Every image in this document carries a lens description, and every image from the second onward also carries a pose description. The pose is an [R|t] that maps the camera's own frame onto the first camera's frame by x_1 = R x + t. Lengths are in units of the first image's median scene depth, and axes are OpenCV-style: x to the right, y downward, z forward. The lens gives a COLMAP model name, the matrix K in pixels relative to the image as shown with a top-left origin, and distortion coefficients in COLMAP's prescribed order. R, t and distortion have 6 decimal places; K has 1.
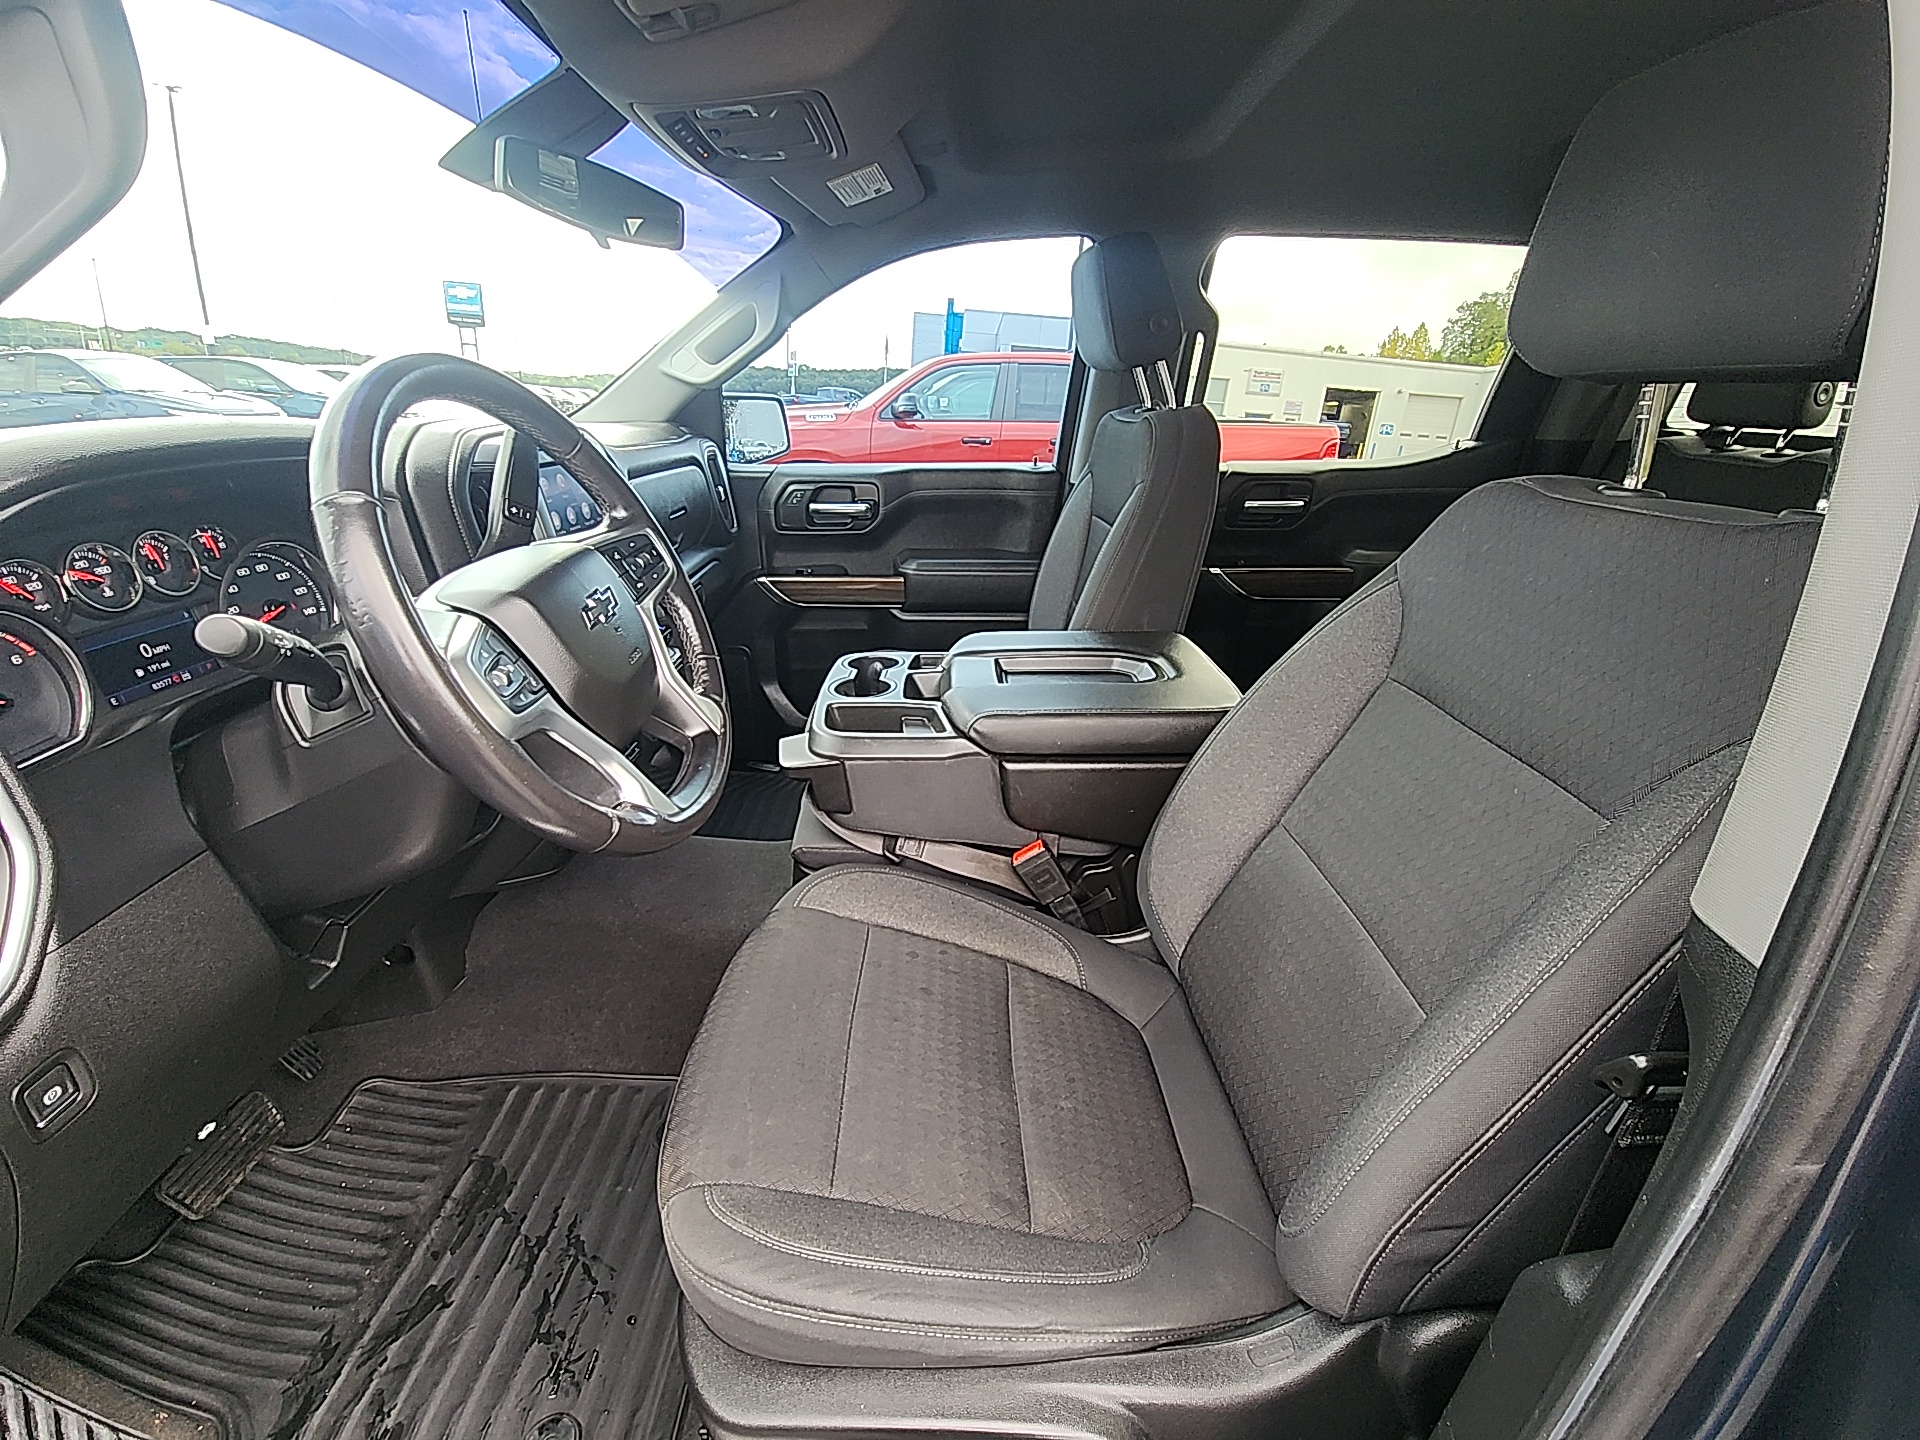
lens RADIAL K [[774.0, 0, 956.2], [0, 774.0, 702.2], [0, 0, 1]] dist [0.006861, -0.006274]
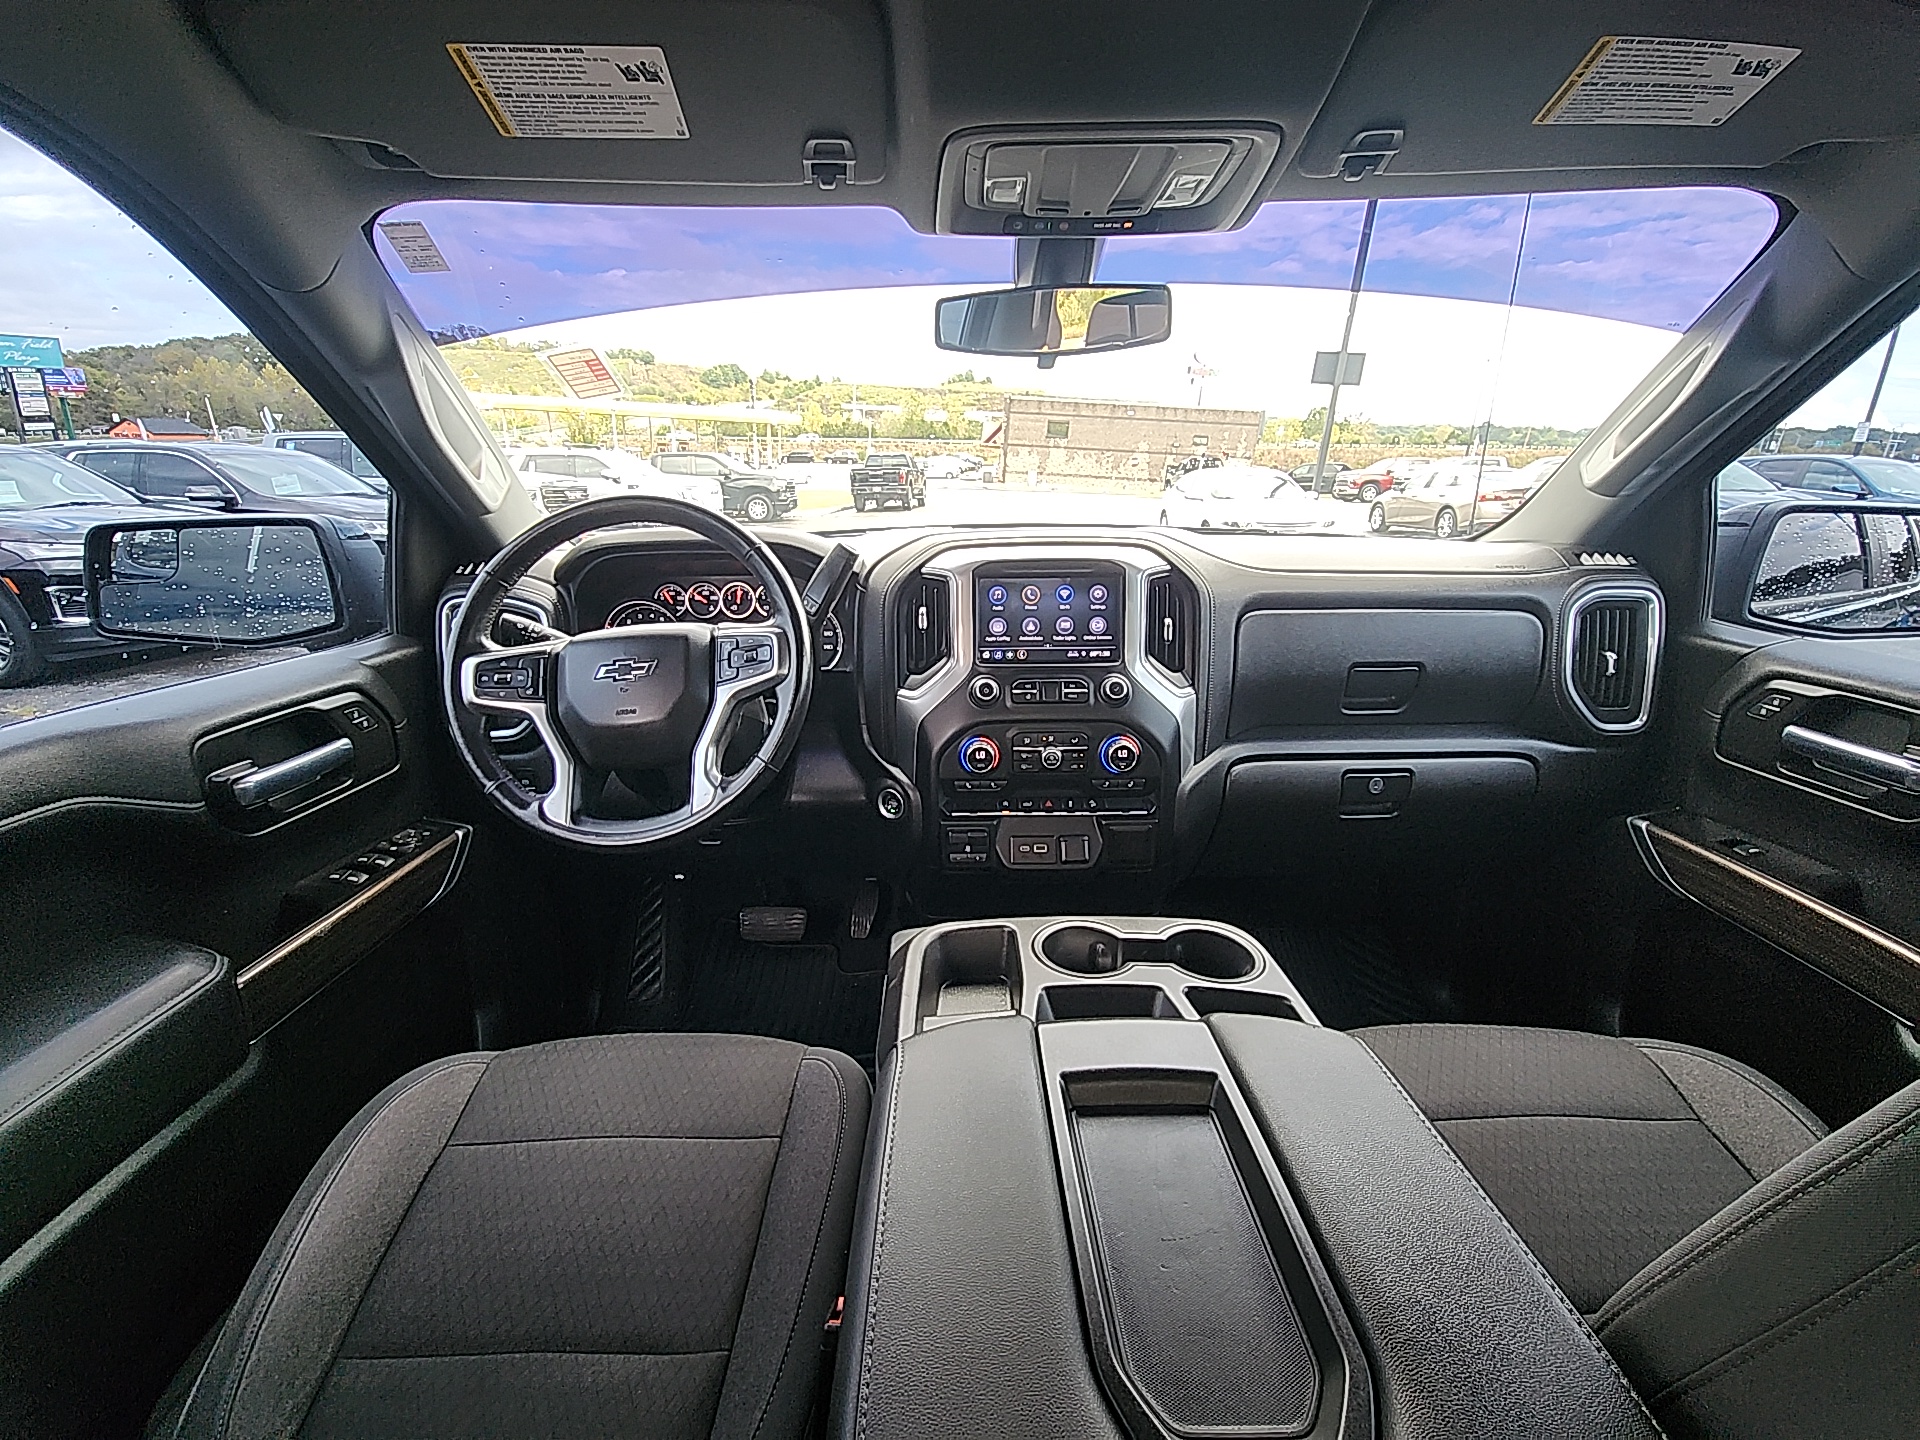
lens RADIAL K [[774.0, 0, 960.2], [0, 774.0, 694.9], [0, 0, 1]] dist [0.006861, -0.006274]
pose [[-0.011670, 0.244533, -0.969571, 0.516927], [-0.359836, 0.903650, 0.232238, -0.367010], [0.932943, 0.351596, 0.077446, 0.876492]]
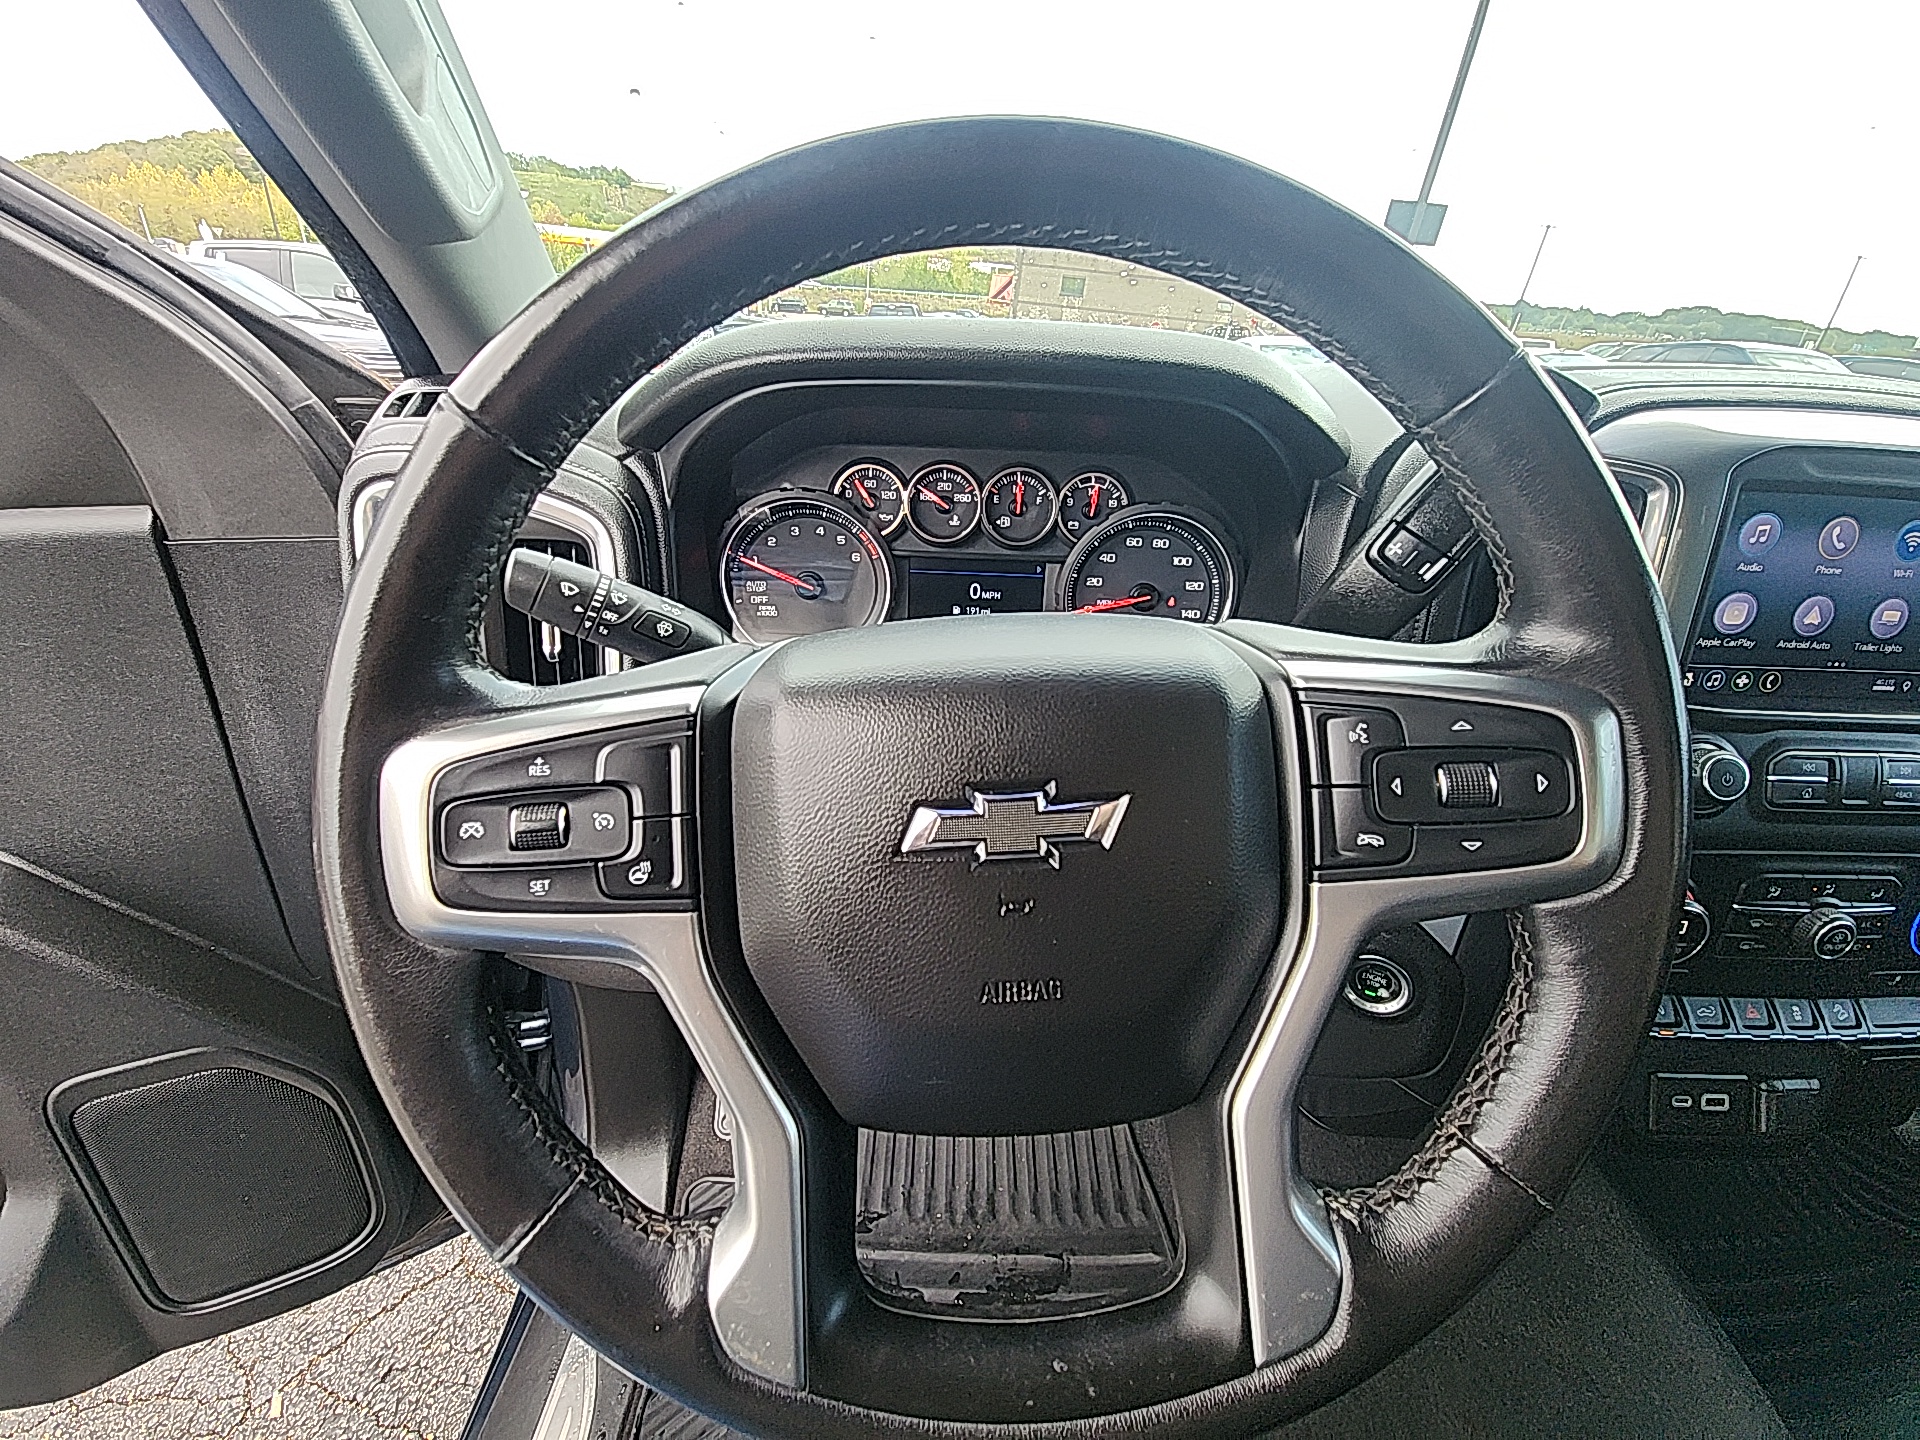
lens RADIAL K [[774.0, 0, 955.3], [0, 774.0, 702.8], [0, 0, 1]] dist [0.006861, -0.006274]
pose [[-0.016659, 0.401193, -0.915842, -0.093704], [-0.399435, 0.837033, 0.373935, -0.176385], [0.916610, 0.372049, 0.146306, 0.543991]]
